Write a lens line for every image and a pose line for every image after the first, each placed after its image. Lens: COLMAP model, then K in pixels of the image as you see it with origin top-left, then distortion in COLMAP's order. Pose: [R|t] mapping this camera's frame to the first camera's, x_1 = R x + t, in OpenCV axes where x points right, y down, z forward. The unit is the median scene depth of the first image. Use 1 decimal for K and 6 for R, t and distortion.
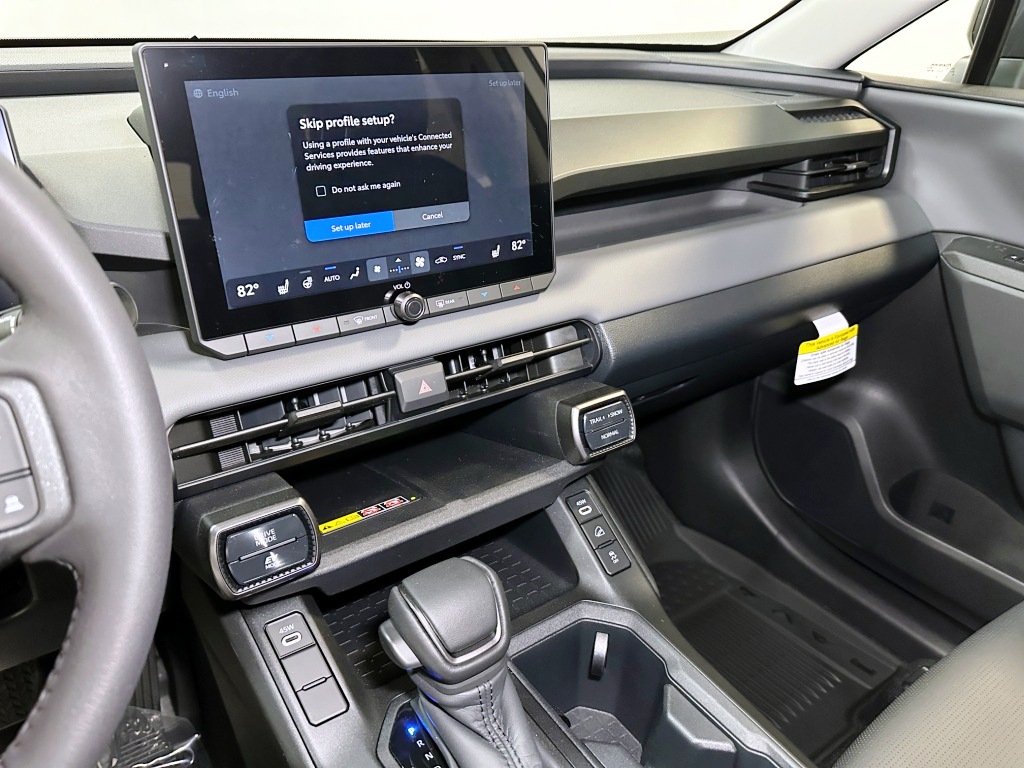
lens RADIAL K [[722.6, 0, 511.1], [0, 722.6, 387.8], [0, 0, 1]] dist [0.027350, -0.042749]
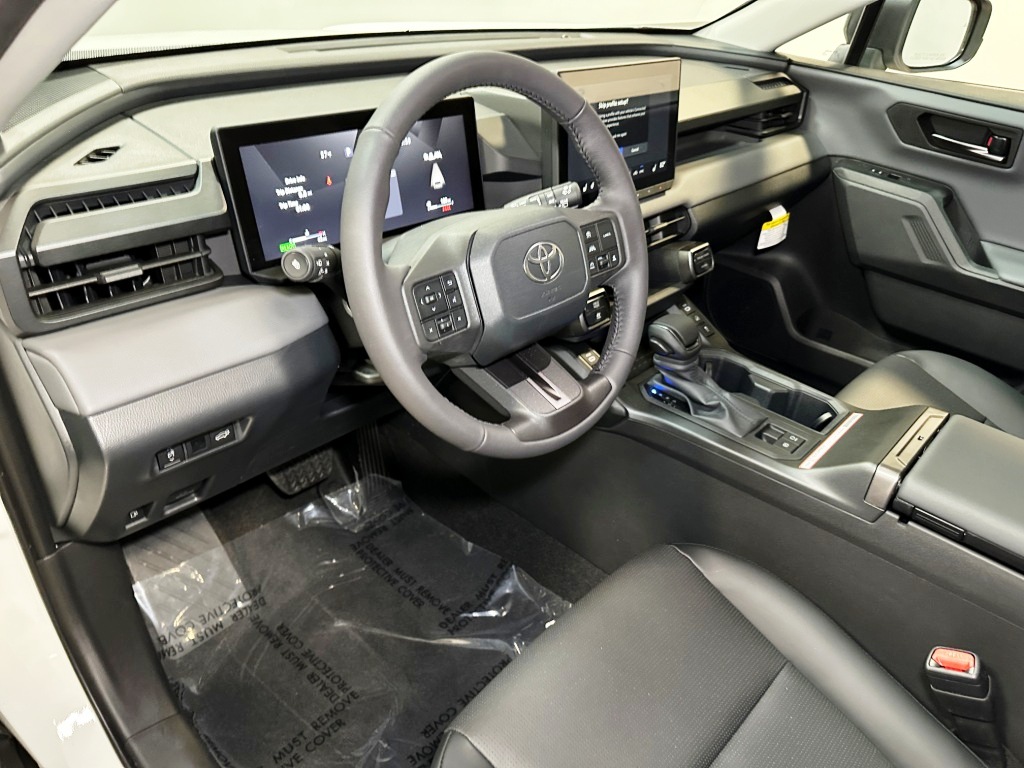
lens RADIAL K [[722.6, 0, 504.0], [0, 722.6, 387.3], [0, 0, 1]] dist [0.027350, -0.042749]
pose [[0.978289, -0.070820, 0.194768, -0.591849], [0.052327, 0.993759, 0.098515, 0.129043], [-0.200529, -0.086185, 0.975889, -0.611228]]
